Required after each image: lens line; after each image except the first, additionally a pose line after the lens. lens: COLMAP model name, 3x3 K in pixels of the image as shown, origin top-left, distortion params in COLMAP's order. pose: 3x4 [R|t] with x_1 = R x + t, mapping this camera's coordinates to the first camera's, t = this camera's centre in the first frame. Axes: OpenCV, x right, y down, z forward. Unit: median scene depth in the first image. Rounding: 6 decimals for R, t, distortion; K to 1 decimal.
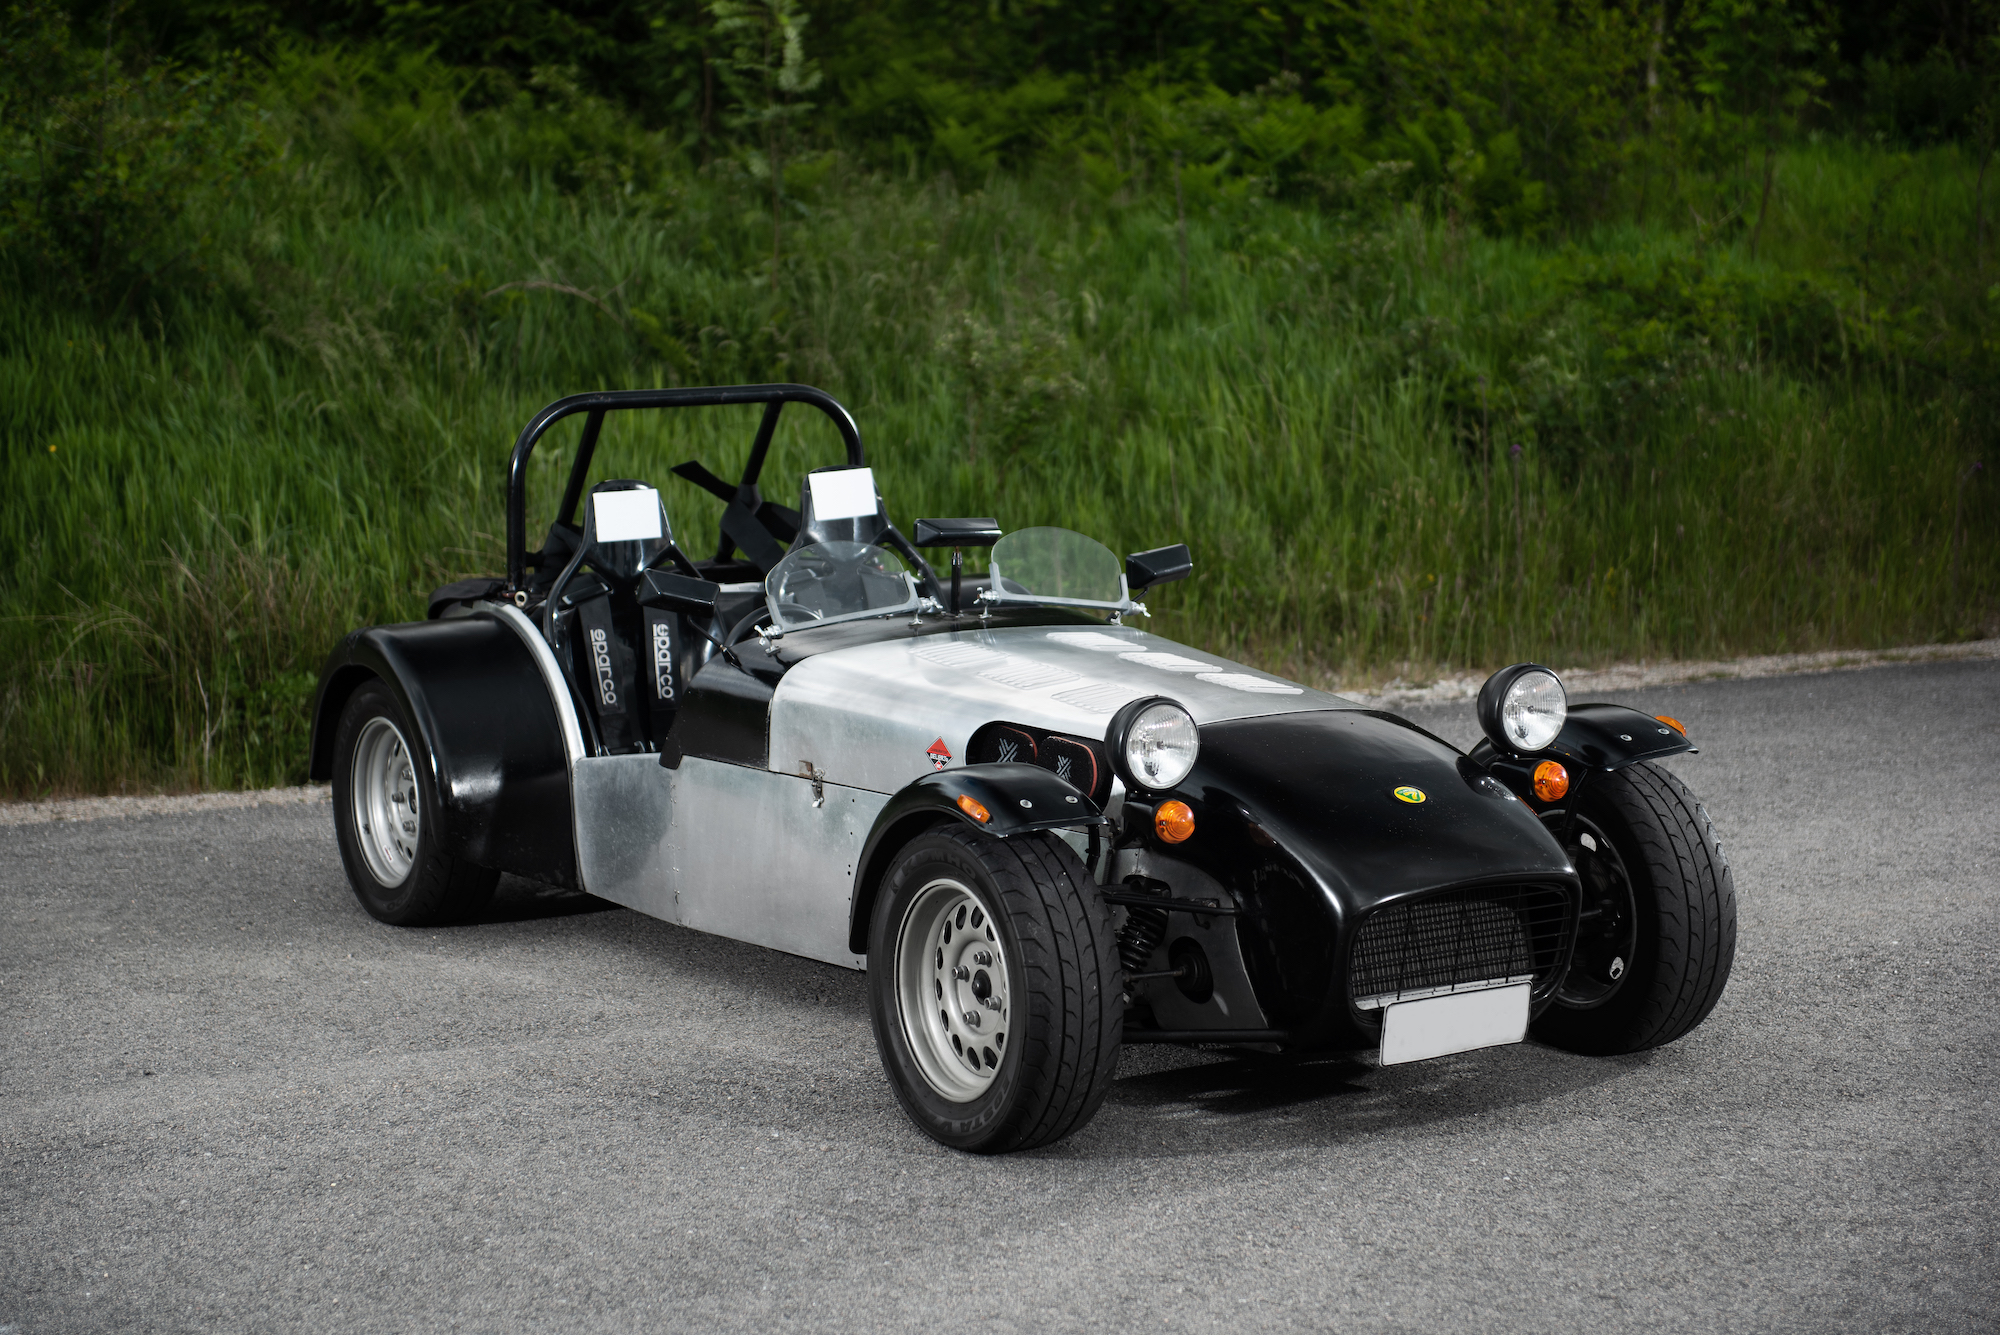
lens RADIAL K [[3739.0, 0, 1000.0], [0, 3739.0, 667.5], [0, 0, 1]] dist [0.002464, -0.030736]
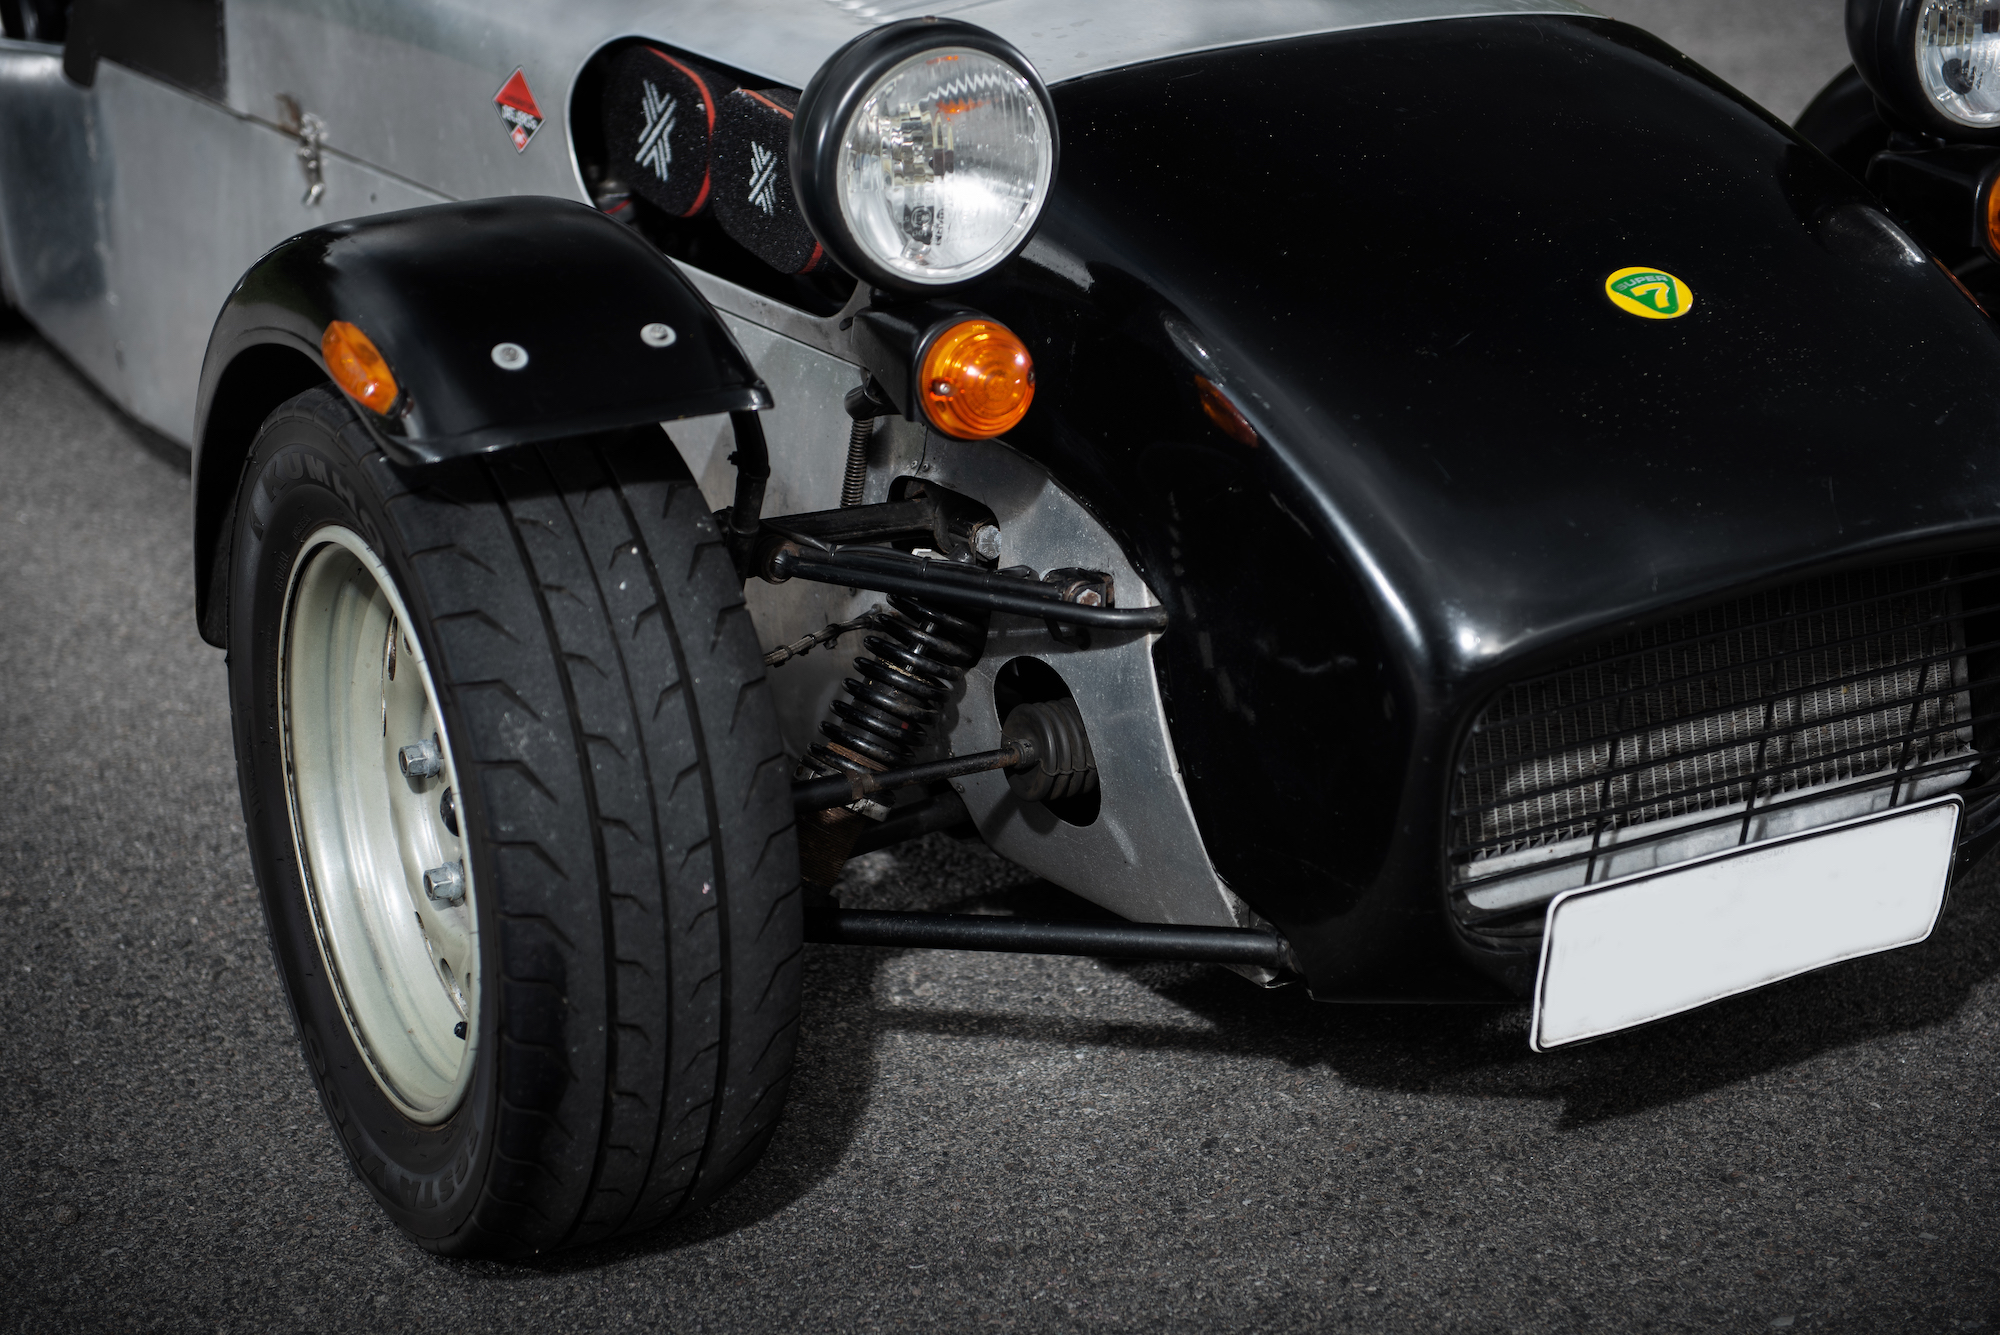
lens RADIAL K [[3739.0, 0, 1000.0], [0, 3739.0, 667.5], [0, 0, 1]] dist [0.002464, -0.030736]
pose [[0.996475, 0.018606, -0.081796, 0.078446], [0.001763, 0.970231, 0.242176, -0.018625], [0.083867, -0.241466, 0.966778, 0.646114]]
